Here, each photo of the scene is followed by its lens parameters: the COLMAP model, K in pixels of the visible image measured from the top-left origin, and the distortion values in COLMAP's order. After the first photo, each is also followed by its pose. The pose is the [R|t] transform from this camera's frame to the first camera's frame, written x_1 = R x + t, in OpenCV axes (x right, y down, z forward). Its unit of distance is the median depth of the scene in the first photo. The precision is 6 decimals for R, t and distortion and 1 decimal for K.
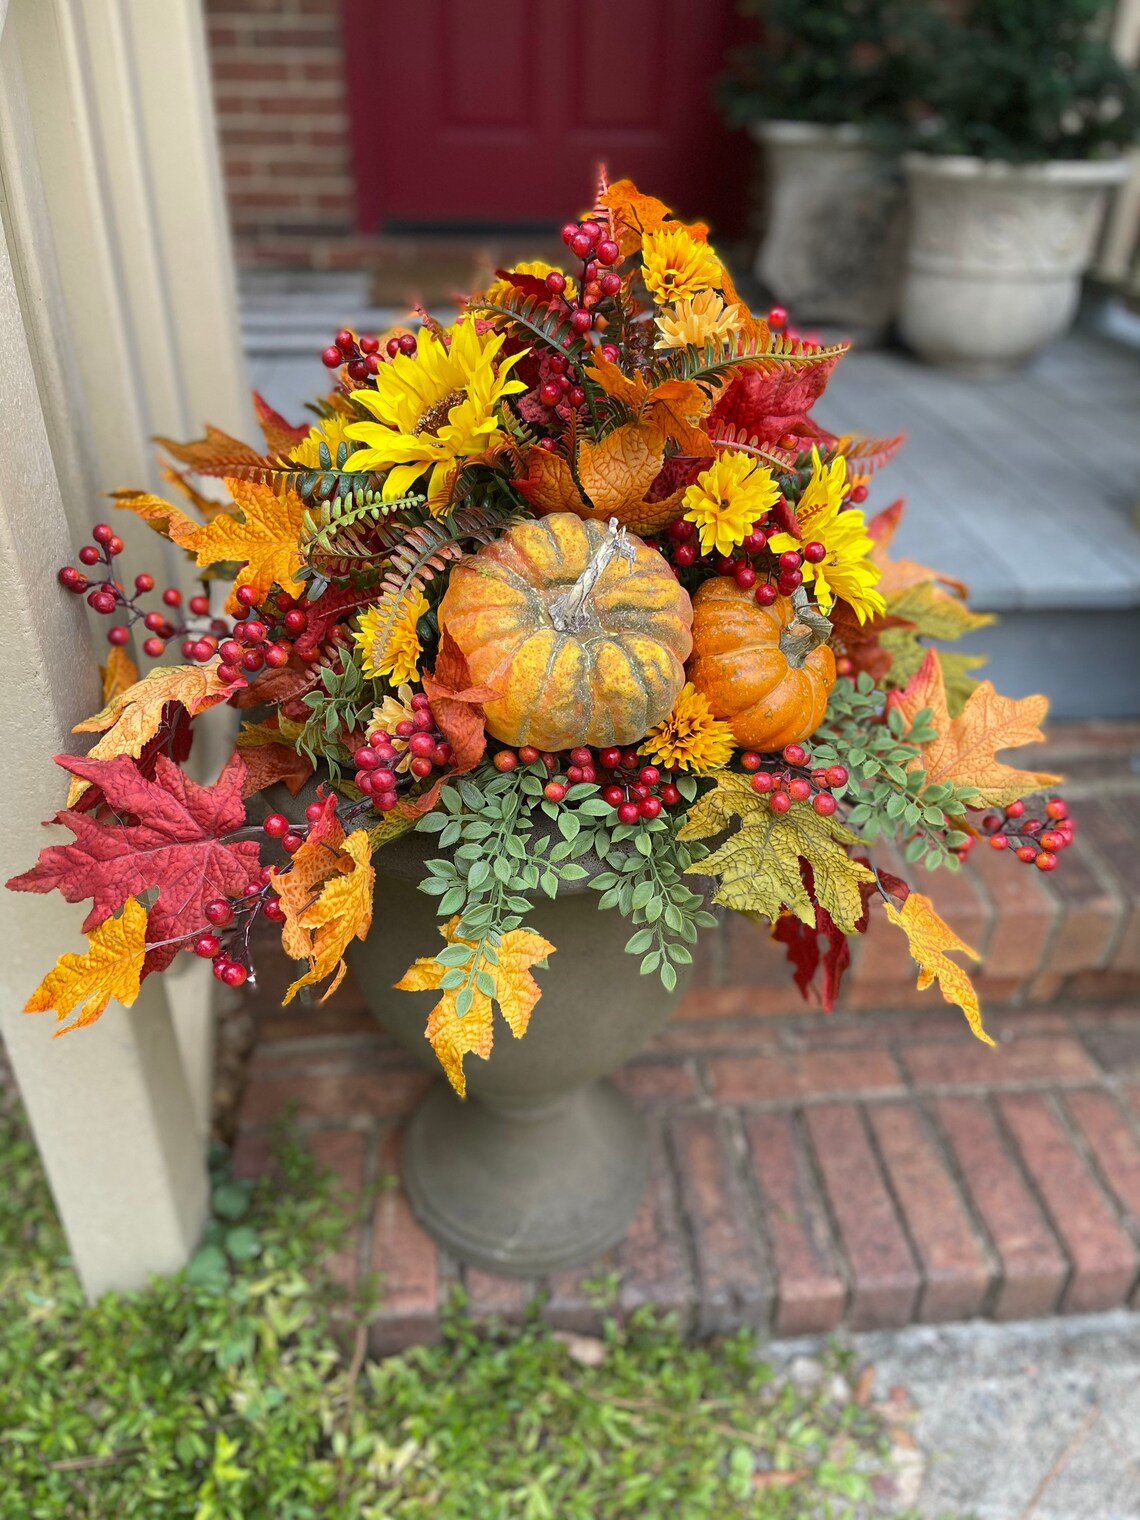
lens RADIAL K [[1144.6, 0, 565.5], [0, 1144.6, 766.4], [0, 0, 1]] dist [-0.007761, -0.003307]
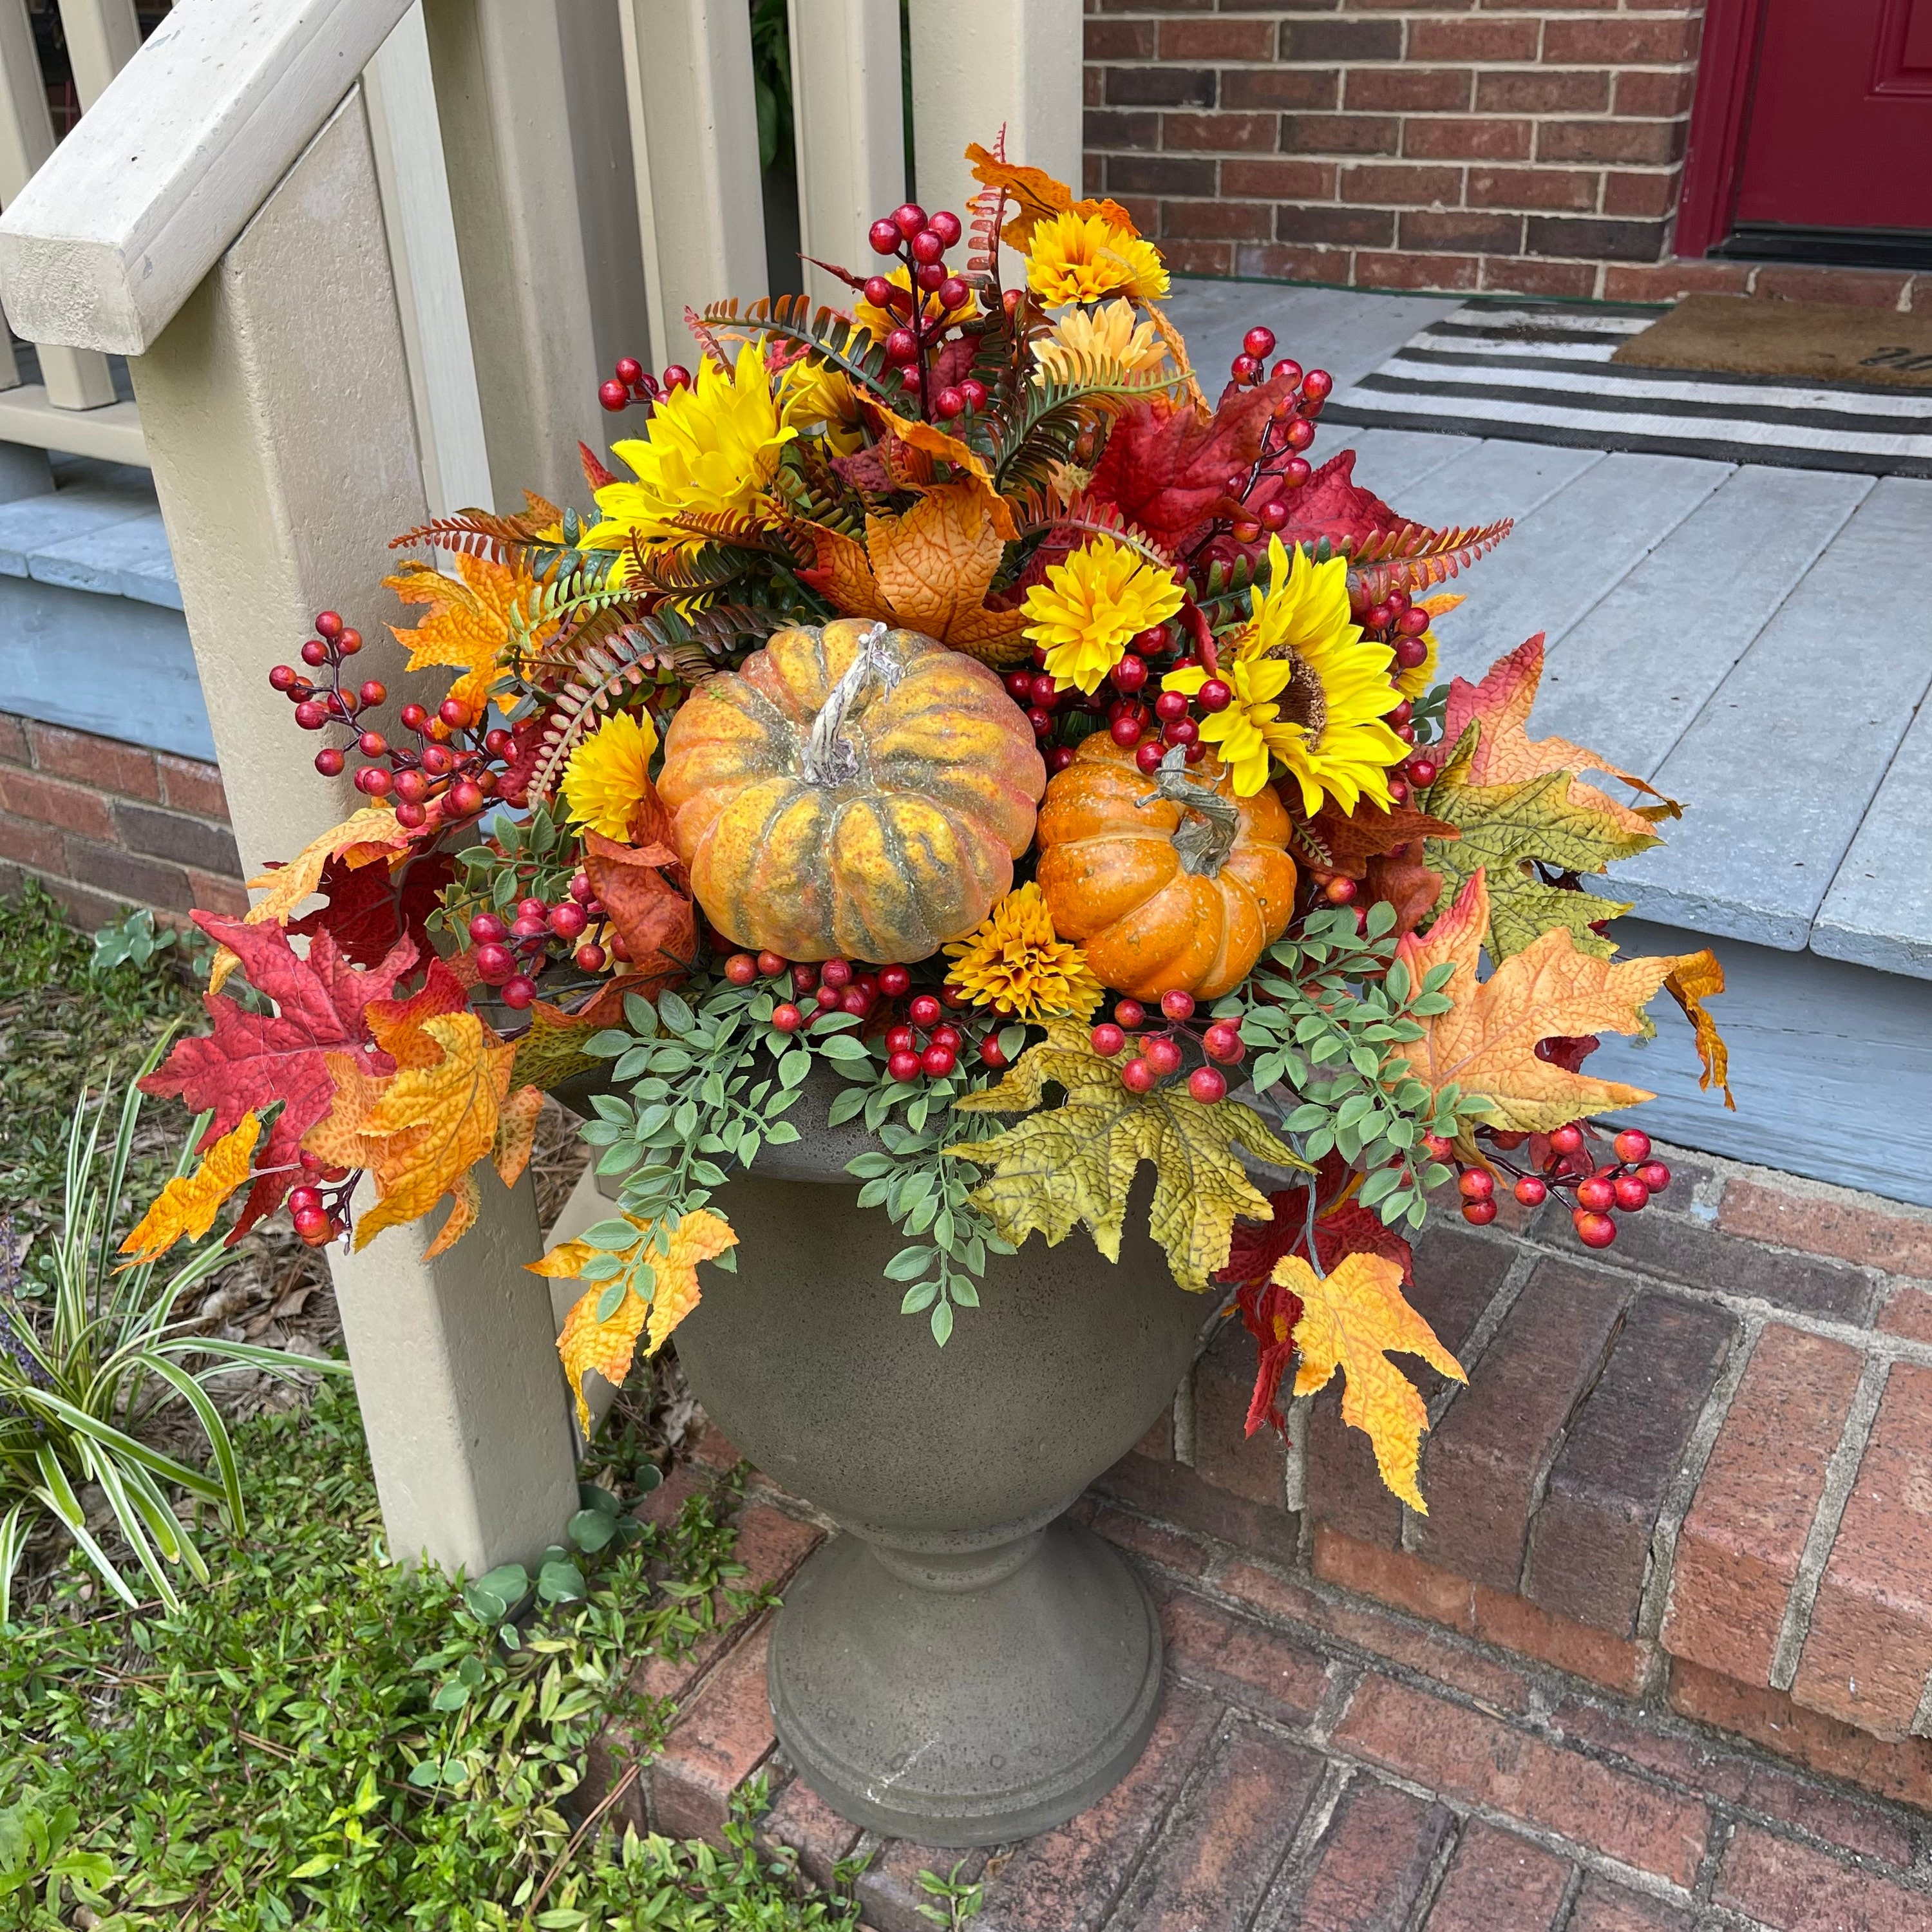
lens RADIAL K [[1922.1, 0, 966.0], [0, 1922.1, 966.0], [0, 0, 1]] dist [0.006616, -0.008621]
pose [[0.957360, 0.095057, -0.272810, 0.396883], [-0.114480, 0.991838, -0.056147, 0.043154], [0.265246, 0.084984, 0.960428, -0.073708]]
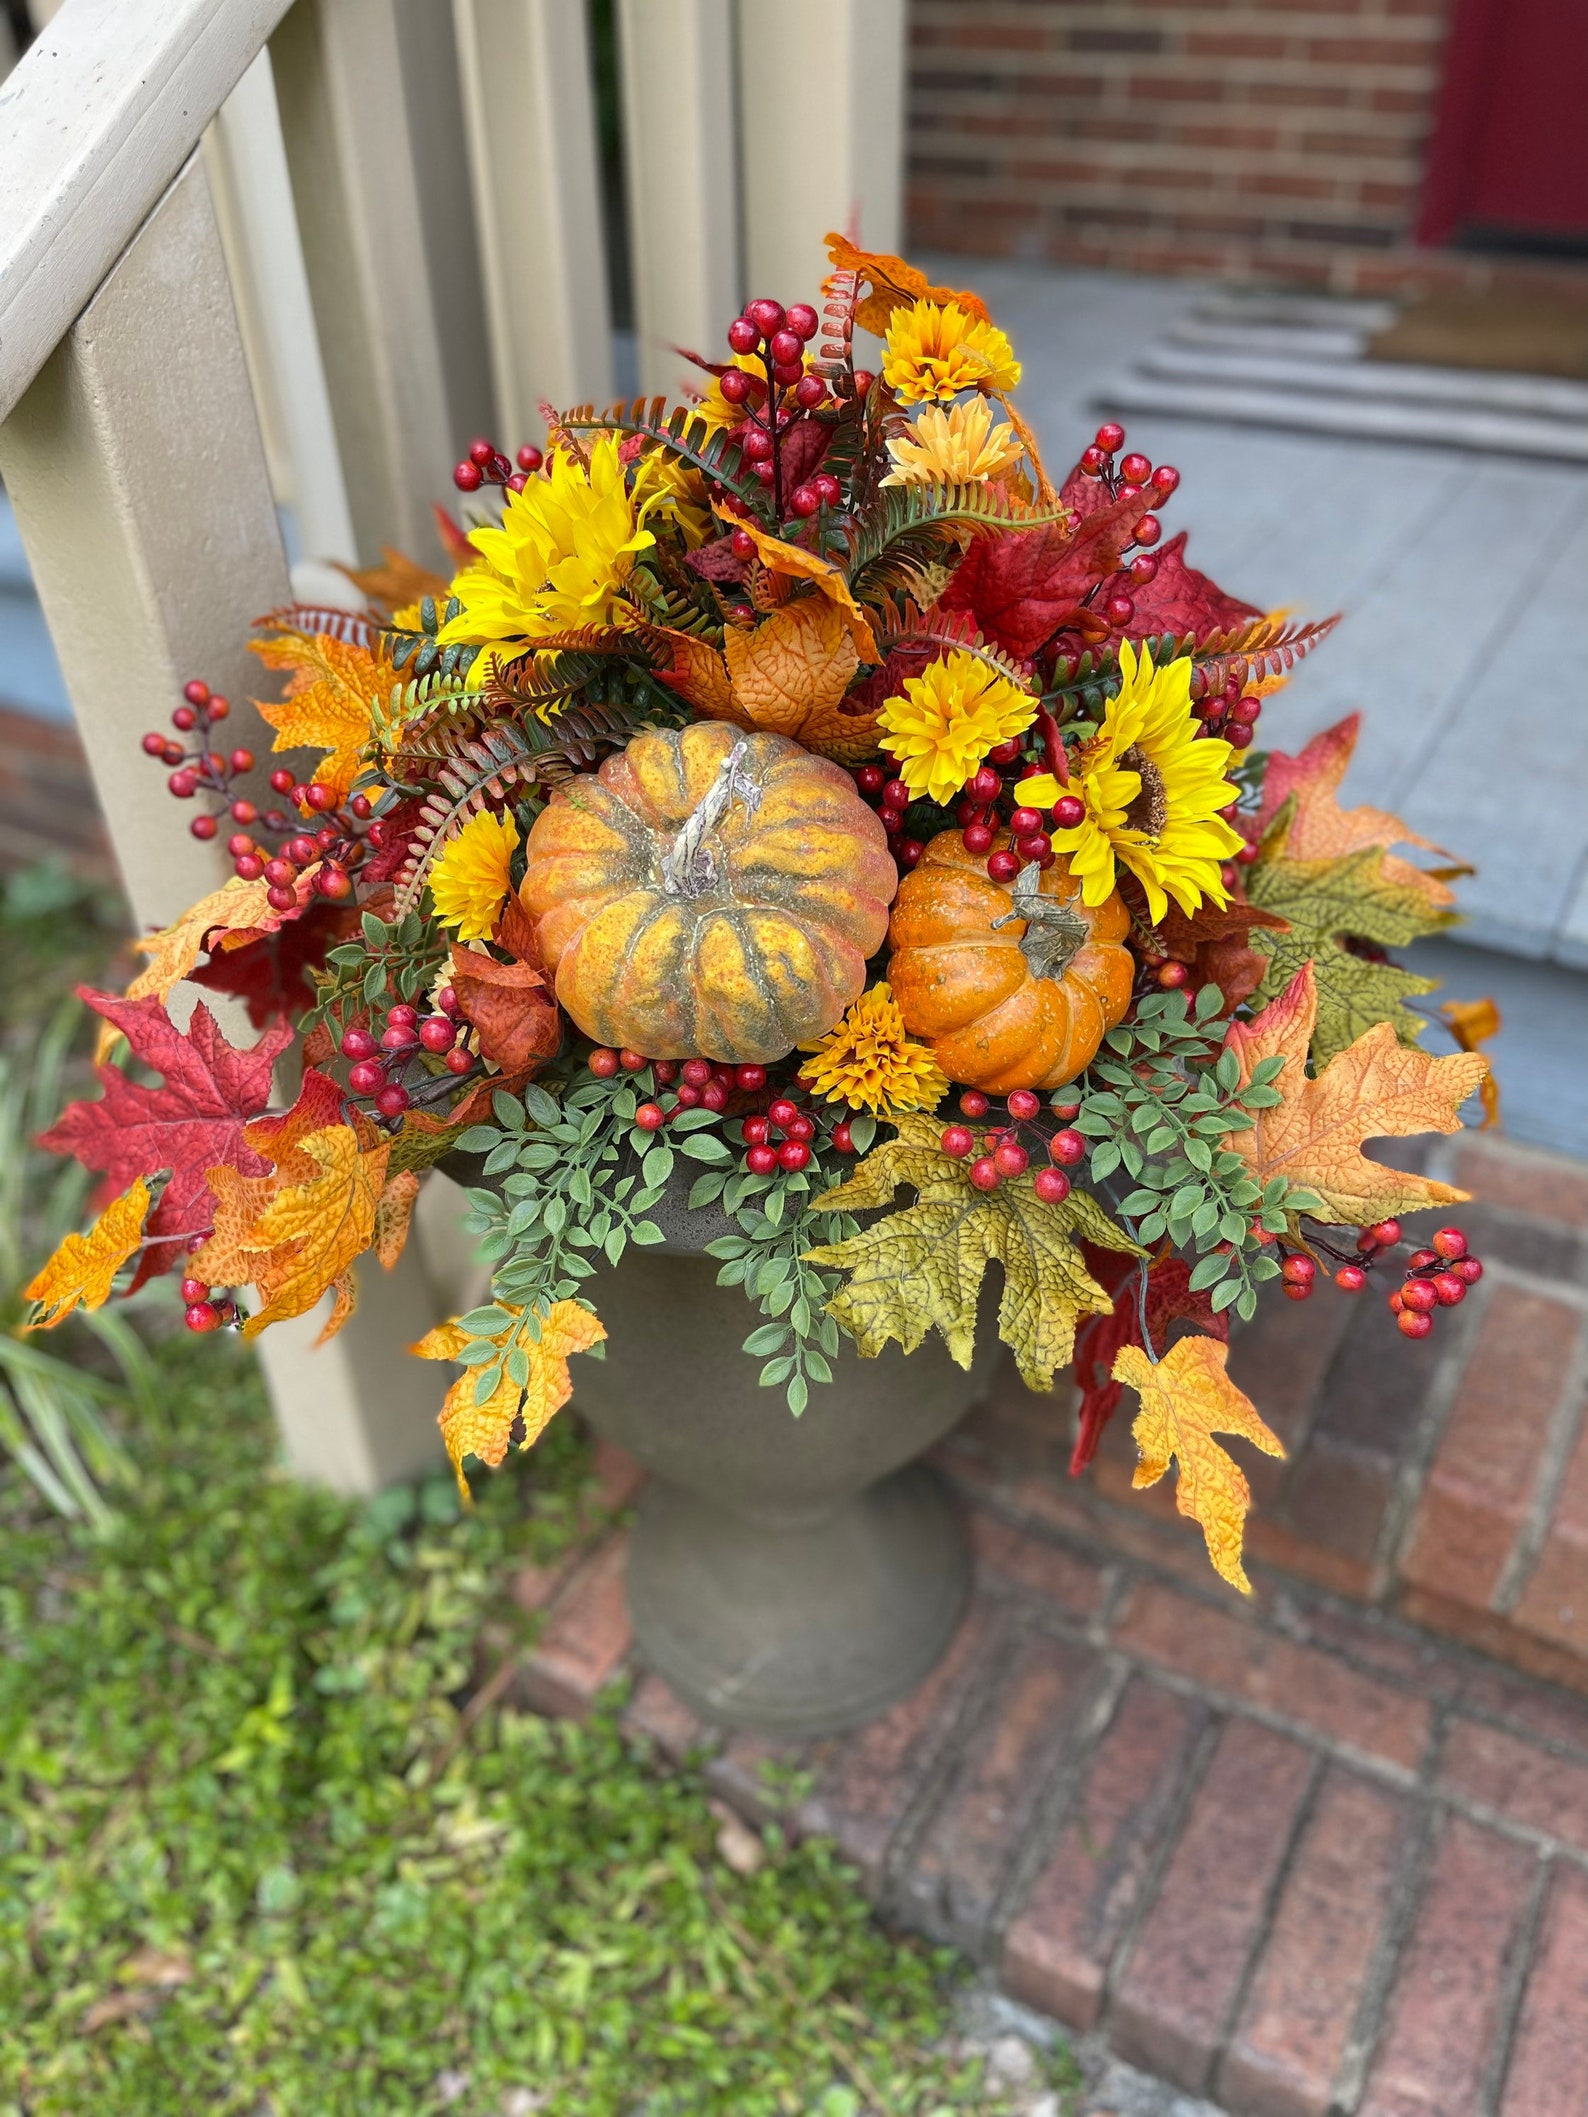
lens RADIAL K [[1598.6, 0, 794.0], [0, 1598.6, 1058.5], [0, 0, 1]] dist [0.000248, -0.005603]
pose [[0.961856, 0.128871, -0.241299, 0.307953], [-0.115363, 0.990899, 0.069357, -0.091881], [0.248041, -0.038875, 0.967969, 0.059903]]
